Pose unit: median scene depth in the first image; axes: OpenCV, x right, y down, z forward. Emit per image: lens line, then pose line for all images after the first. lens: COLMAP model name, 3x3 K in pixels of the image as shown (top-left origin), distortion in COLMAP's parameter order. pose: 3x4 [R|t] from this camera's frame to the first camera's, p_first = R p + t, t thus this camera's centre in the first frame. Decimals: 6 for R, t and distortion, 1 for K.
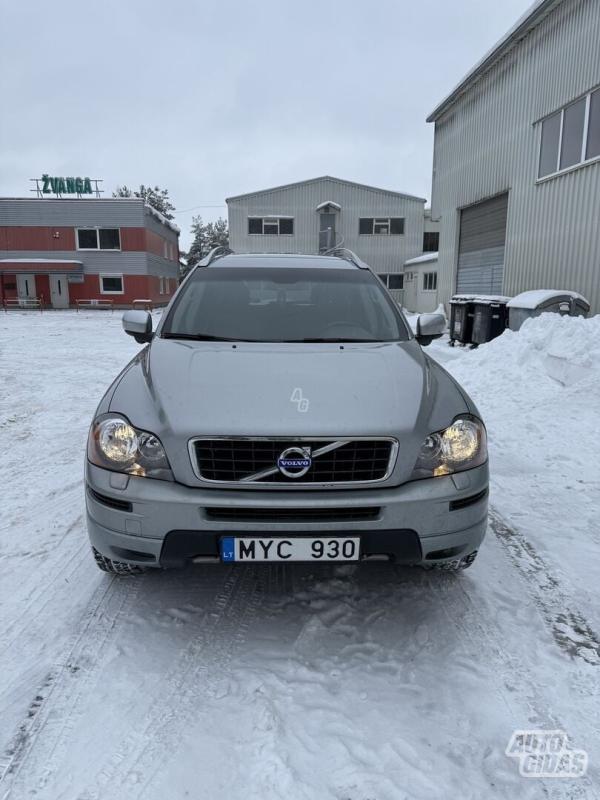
lens RADIAL K [[567.9, 0, 294.6], [0, 567.9, 396.4], [0, 0, 1]] dist [0.026881, -0.035188]
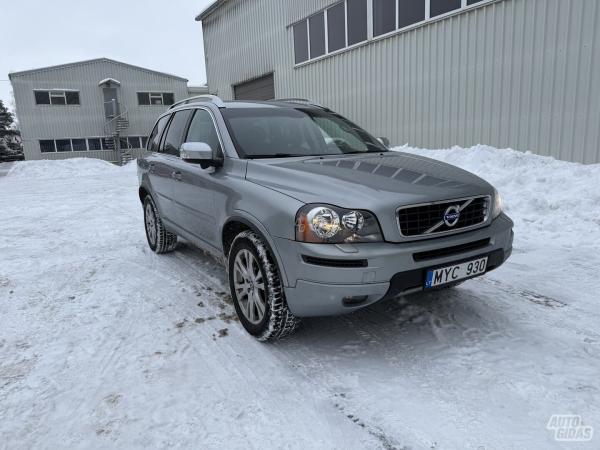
lens RADIAL K [[425.9, 0, 293.6], [0, 425.9, 227.3], [0, 0, 1]] dist [0.026881, -0.035188]
pose [[0.873253, -0.132489, 0.468909, -0.784145], [0.135431, 0.990402, 0.027622, 0.047118], [-0.468068, 0.039384, 0.882815, 0.147844]]
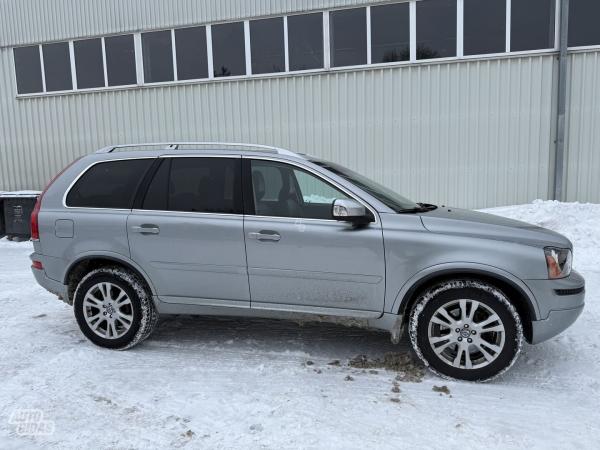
lens RADIAL K [[425.9, 0, 277.4], [0, 425.9, 234.3], [0, 0, 1]] dist [0.026881, -0.035188]
pose [[0.287497, -0.151657, 0.945699, -1.675052], [0.209003, 0.973523, 0.092581, -0.306972], [-0.934700, 0.171037, 0.311581, 1.281626]]
